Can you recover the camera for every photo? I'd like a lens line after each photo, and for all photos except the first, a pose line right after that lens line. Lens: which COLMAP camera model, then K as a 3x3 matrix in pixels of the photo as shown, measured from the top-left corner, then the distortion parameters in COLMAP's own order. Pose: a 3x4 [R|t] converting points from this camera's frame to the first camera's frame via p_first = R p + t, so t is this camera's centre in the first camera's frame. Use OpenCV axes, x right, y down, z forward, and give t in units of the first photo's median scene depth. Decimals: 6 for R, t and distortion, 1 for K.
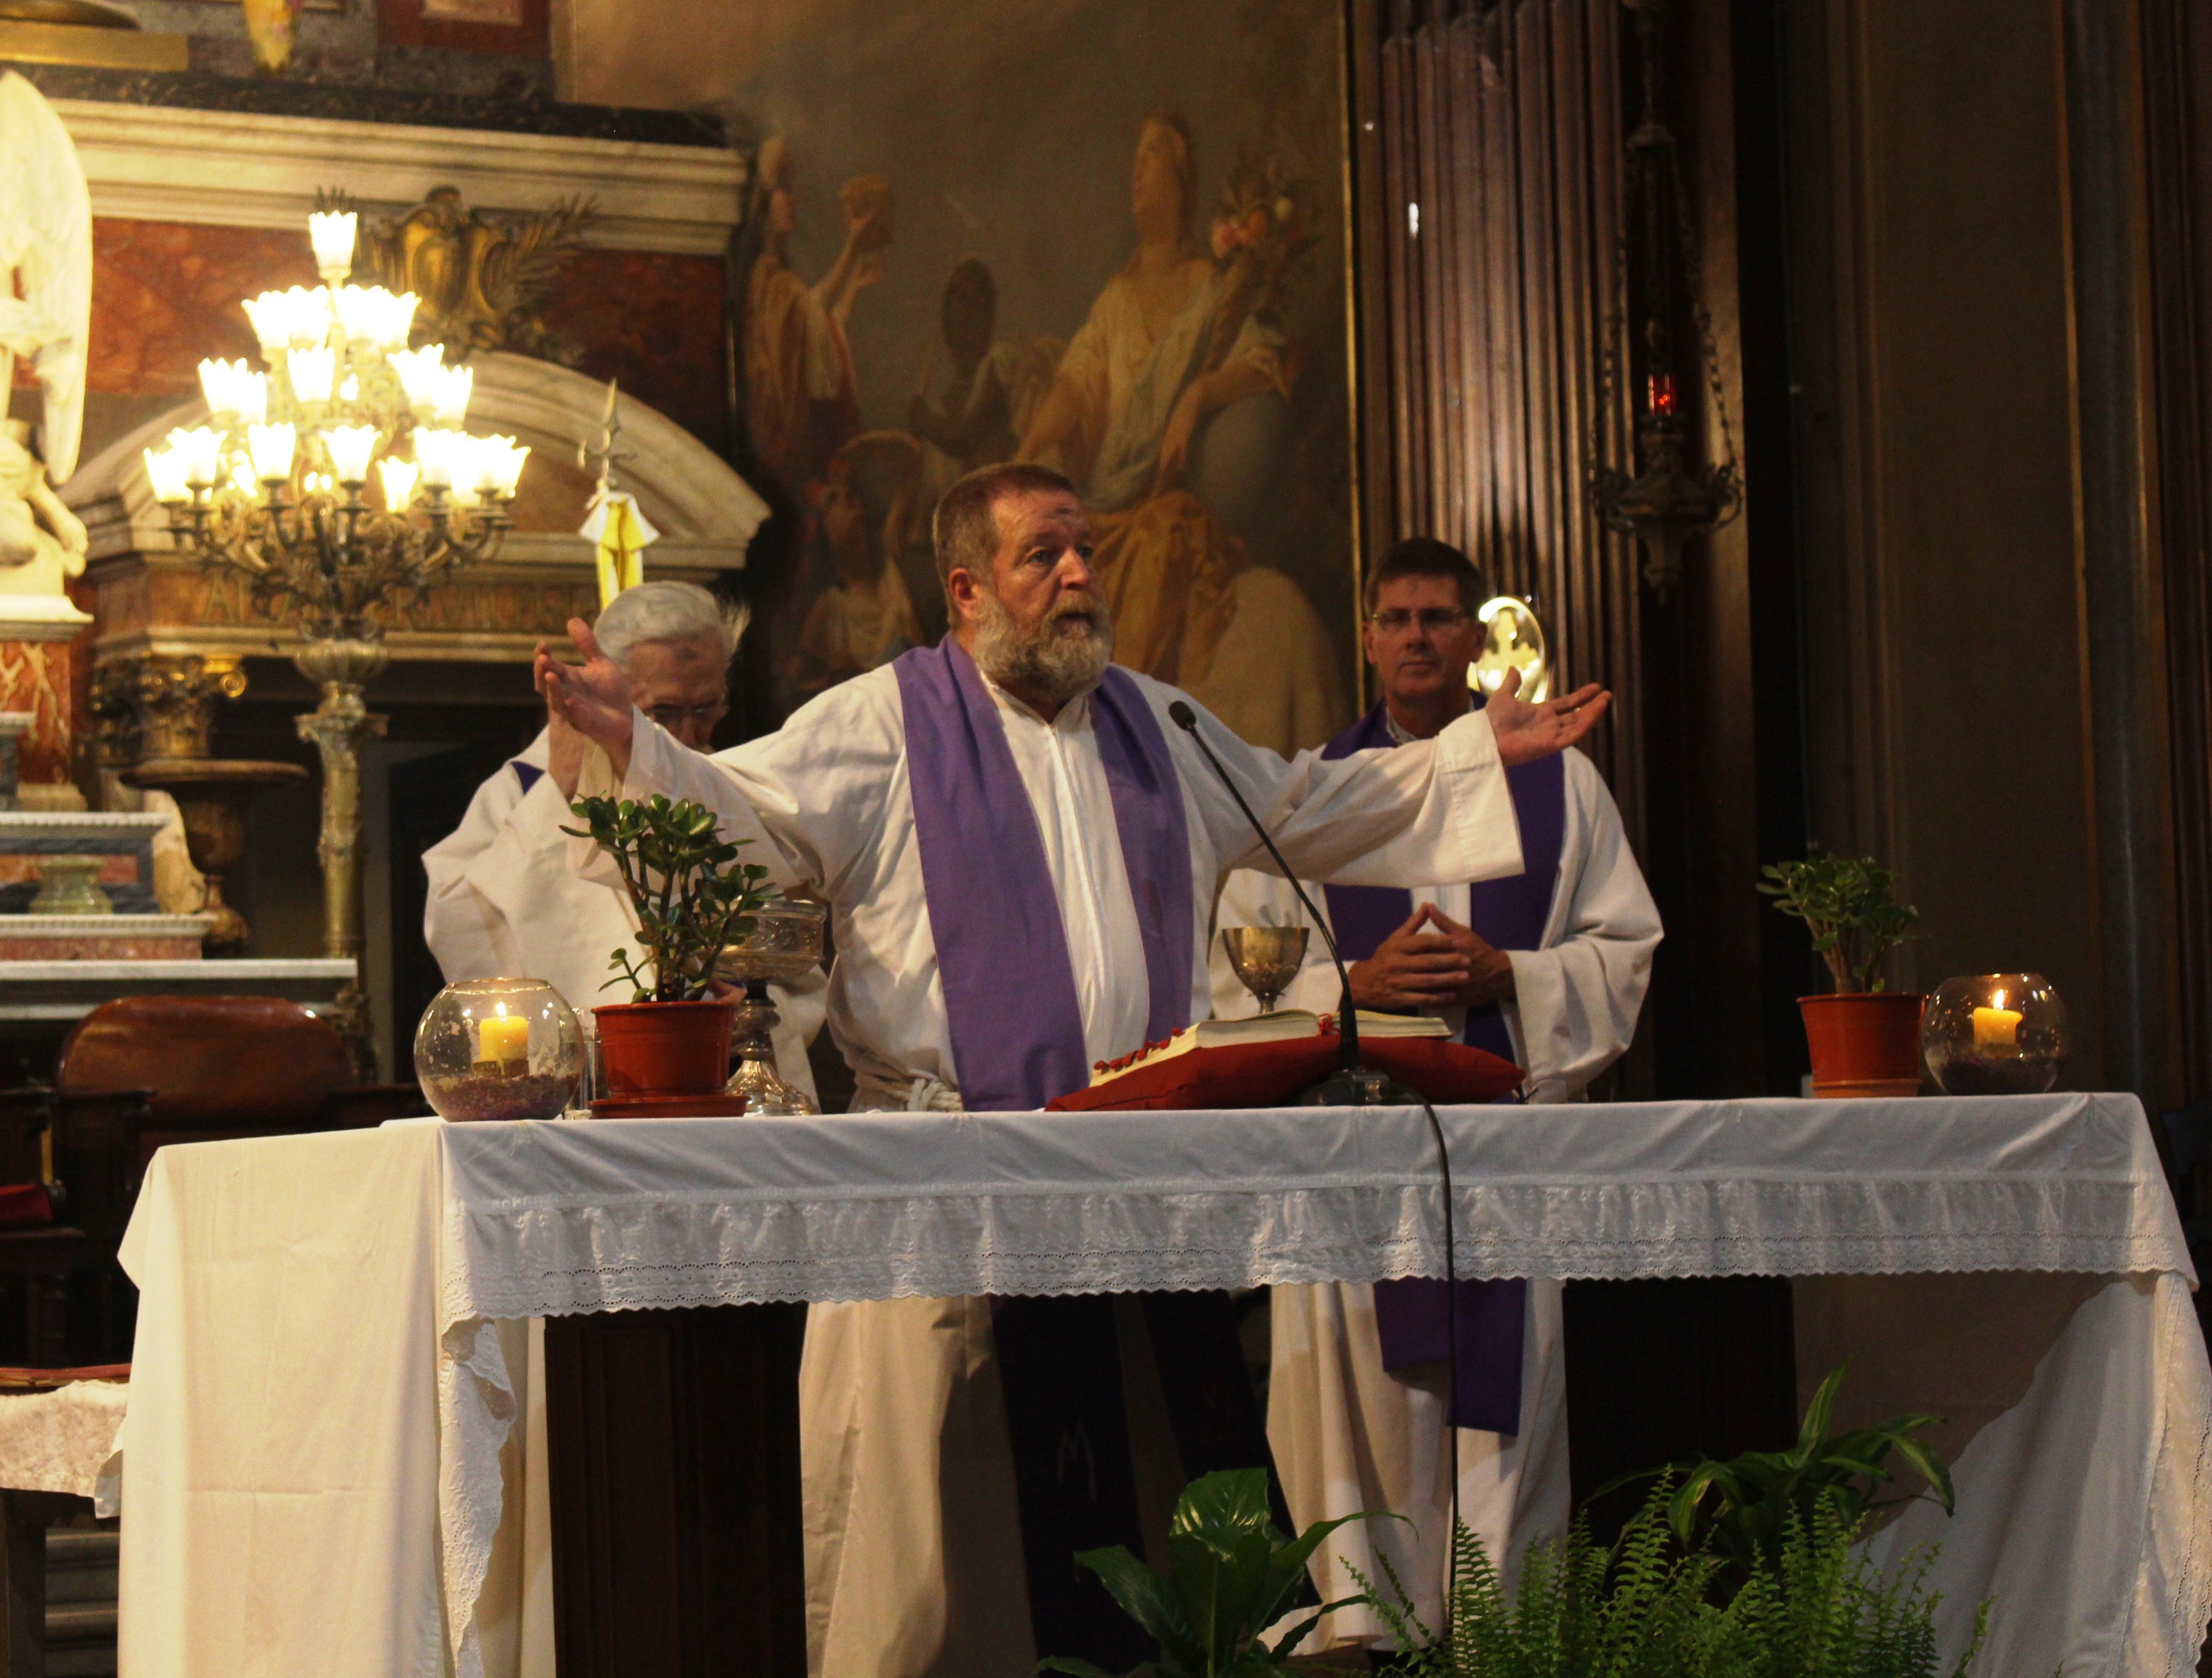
lens RADIAL K [[6072.3, 0, 953.6], [0, 6072.3, 838.0], [0, 0, 1]] dist [0.073434, -0.389357]
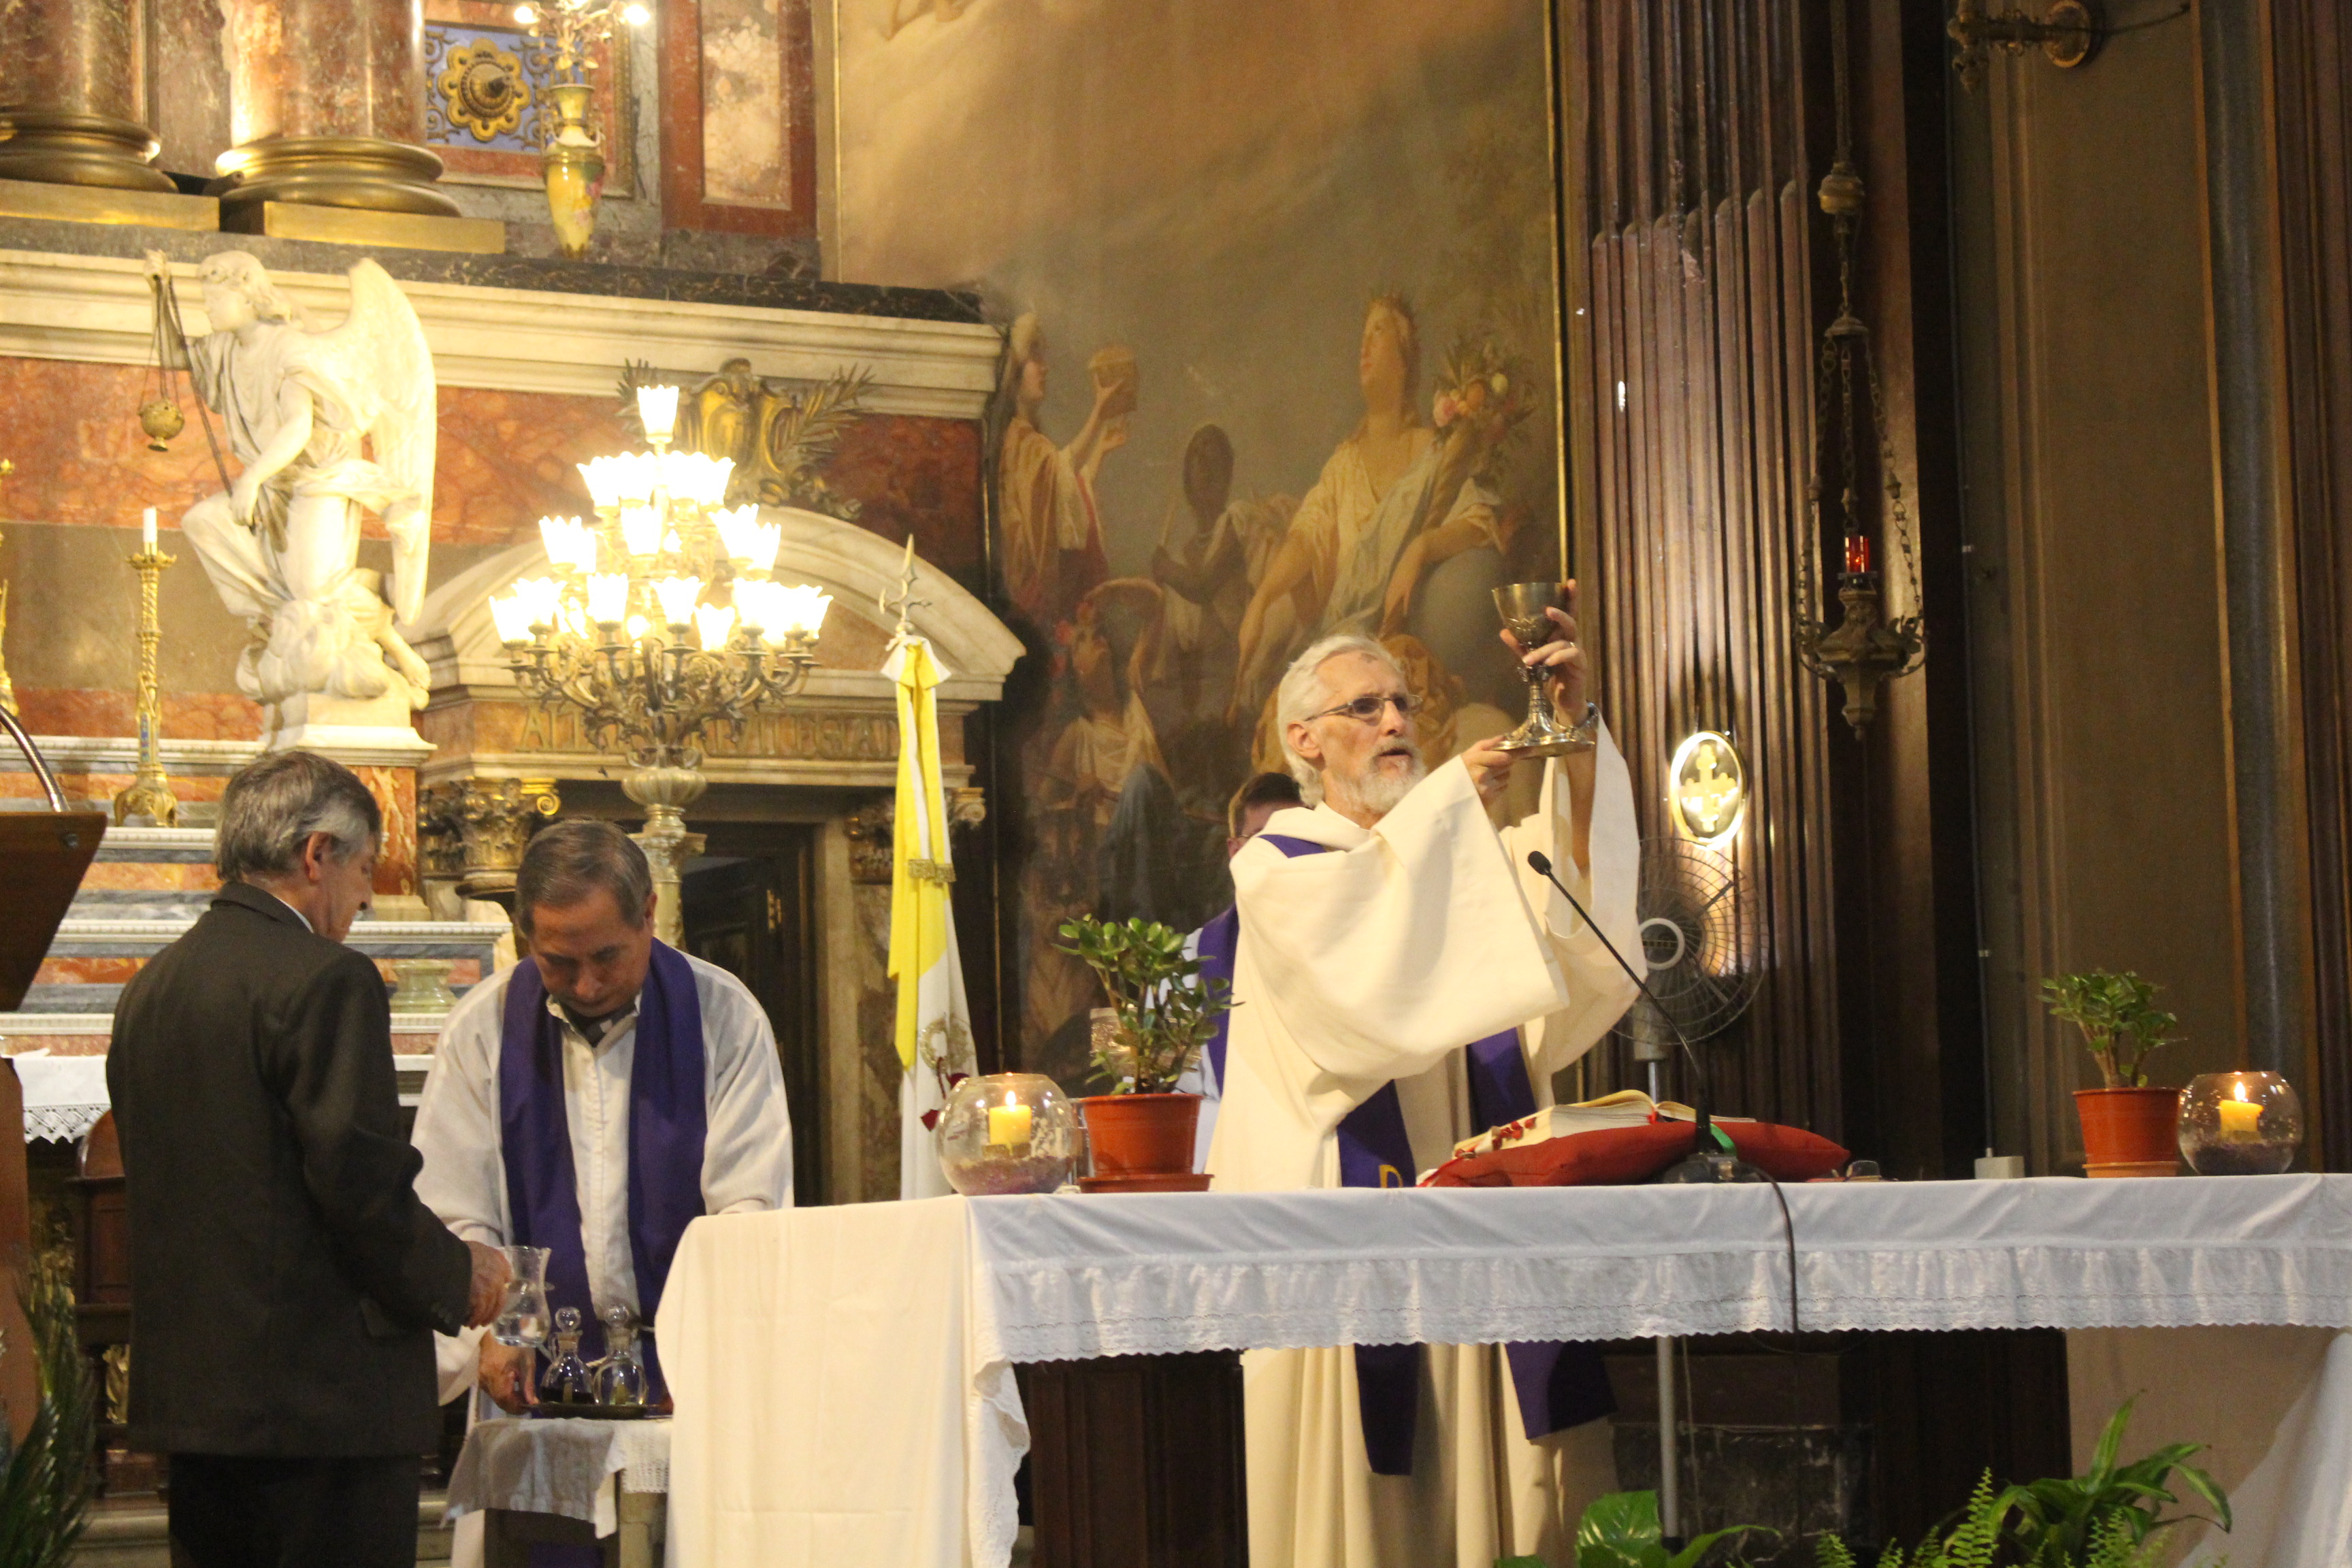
lens RADIAL K [[5684.0, 0, 1176.0], [0, 5684.0, 784.0], [0, 0, 1]] dist [0.046316, 0.211449]
pose [[0.999765, 0.002524, 0.021547, -0.029711], [-0.001946, 0.999639, -0.026800, -0.001626], [-0.021606, 0.026752, 0.999409, -0.047586]]
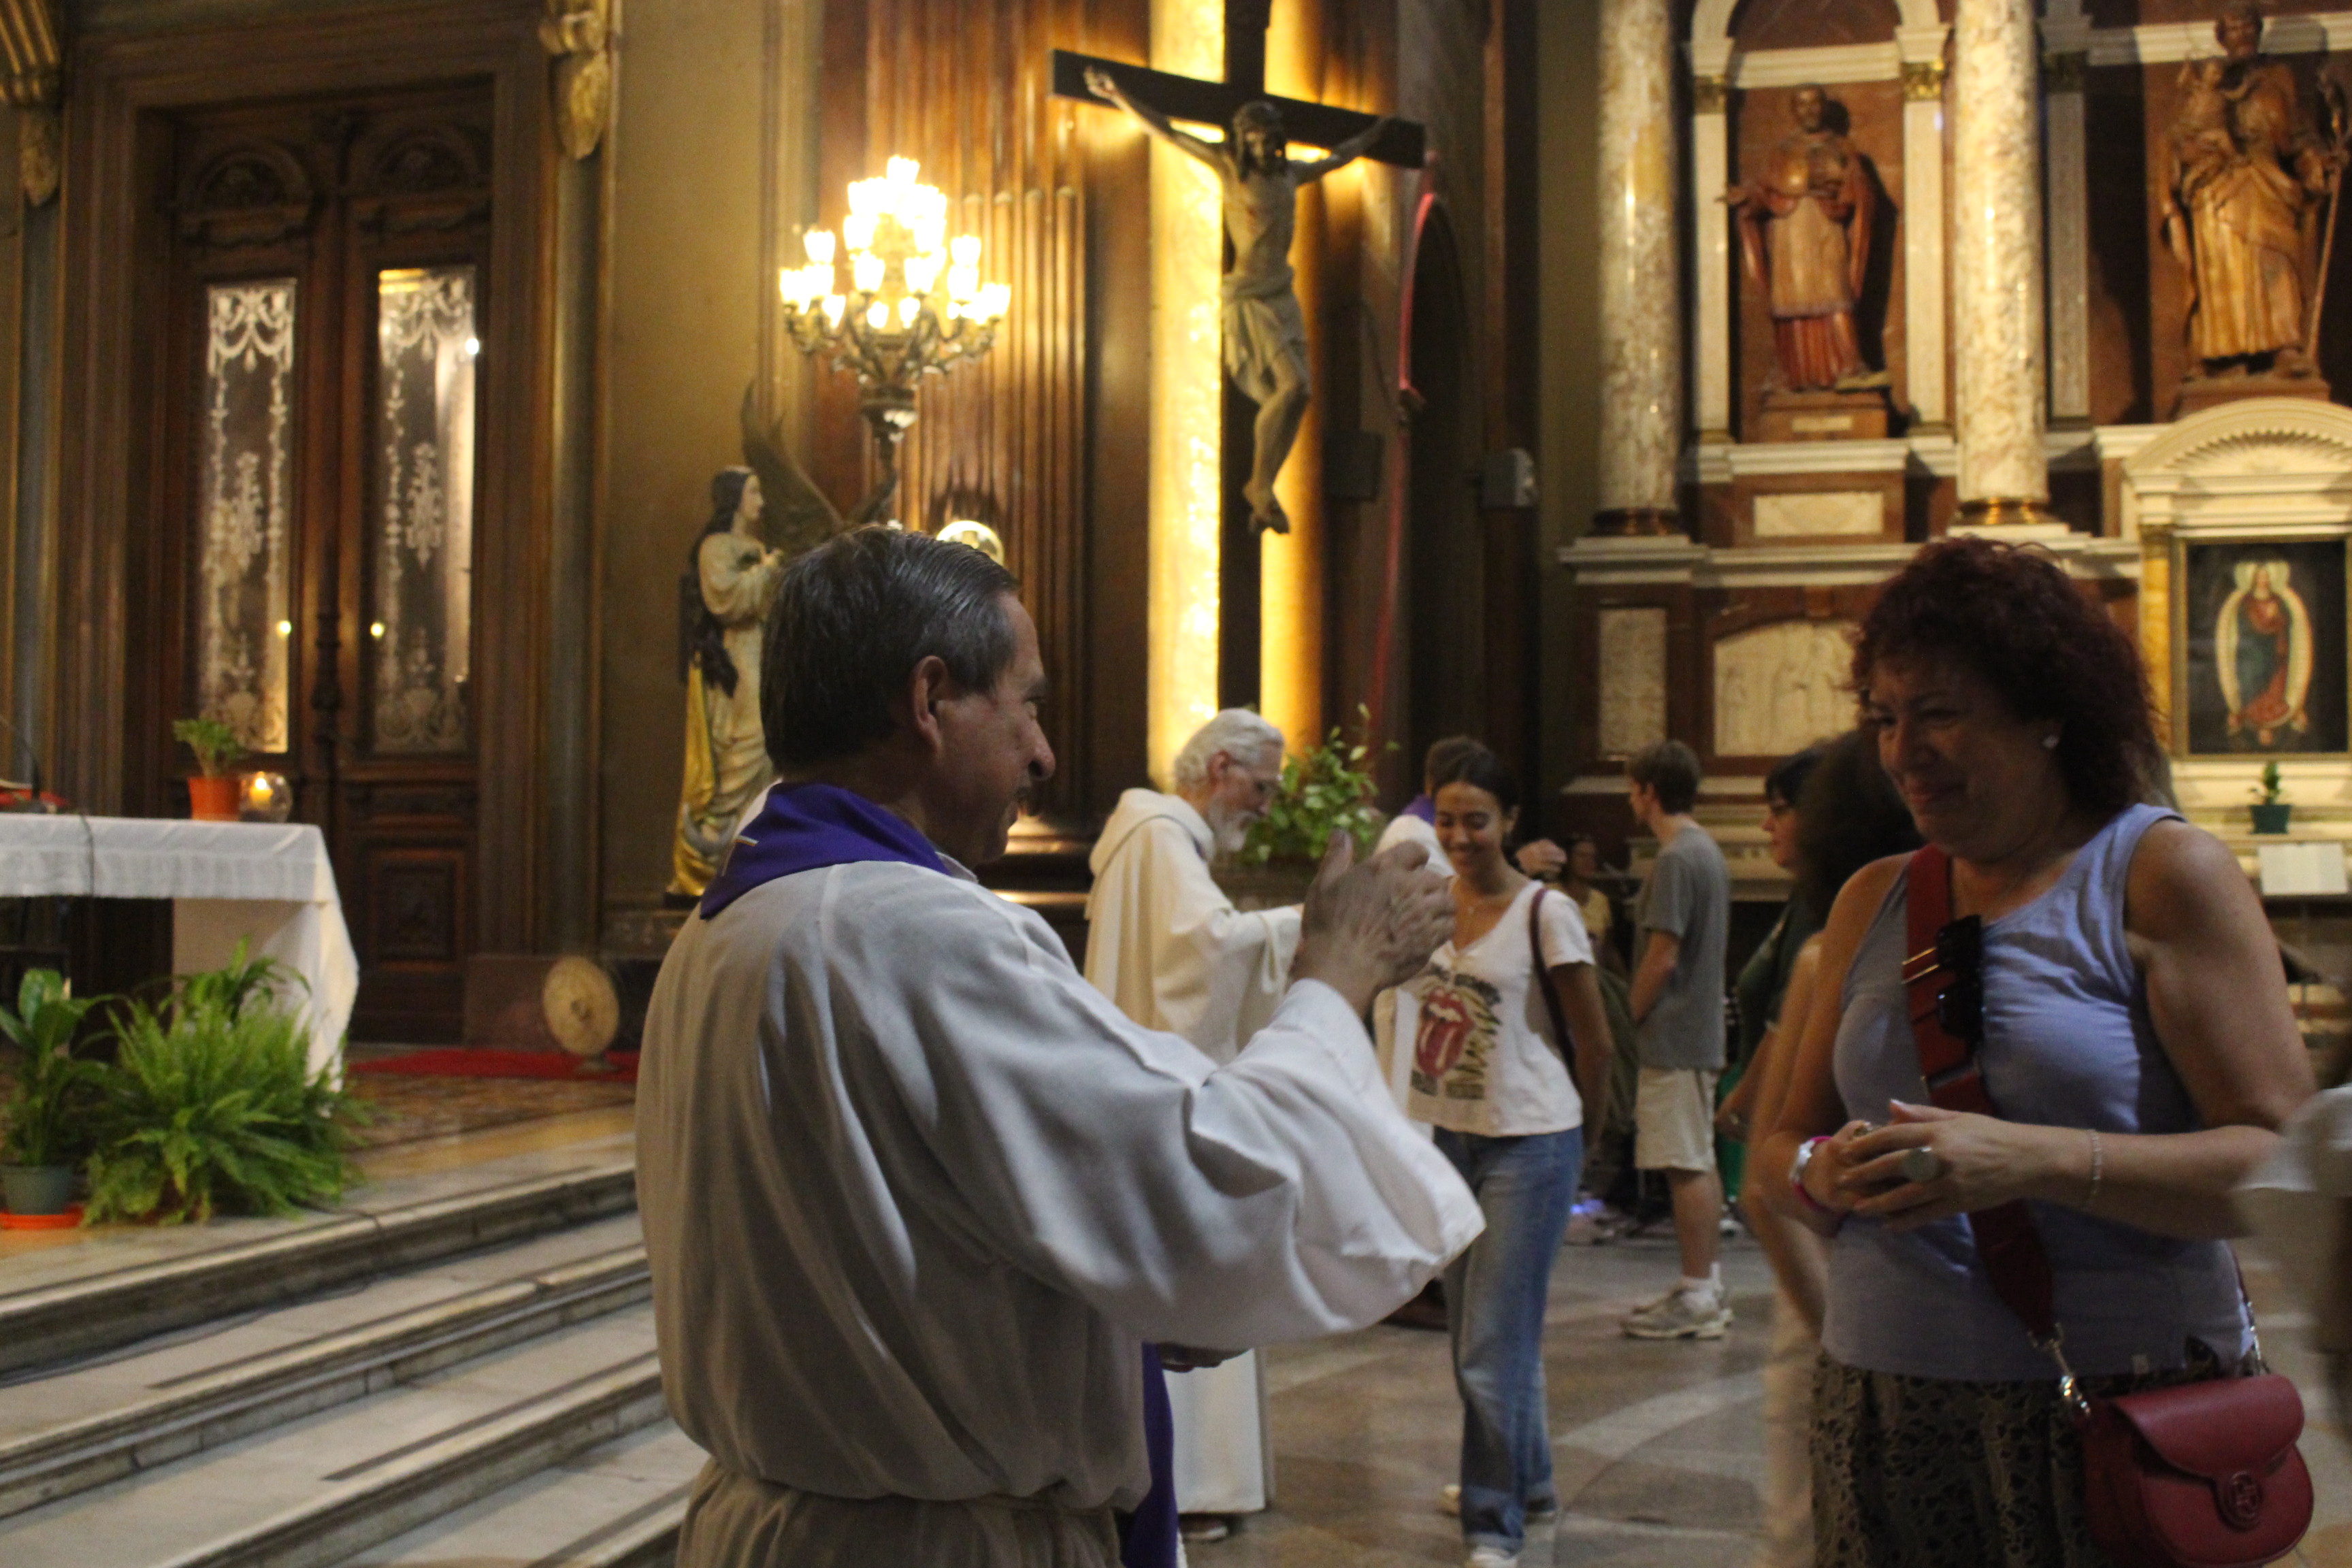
lens RADIAL K [[2608.6, 0, 1176.0], [0, 2608.6, 784.0], [0, 0, 1]] dist [-0.076896, 0.002622]
pose [[0.721821, 0.056974, 0.689730, -0.138358], [-0.068346, 0.997602, -0.010880, 0.006943], [-0.688697, -0.039287, 0.723984, 0.015430]]
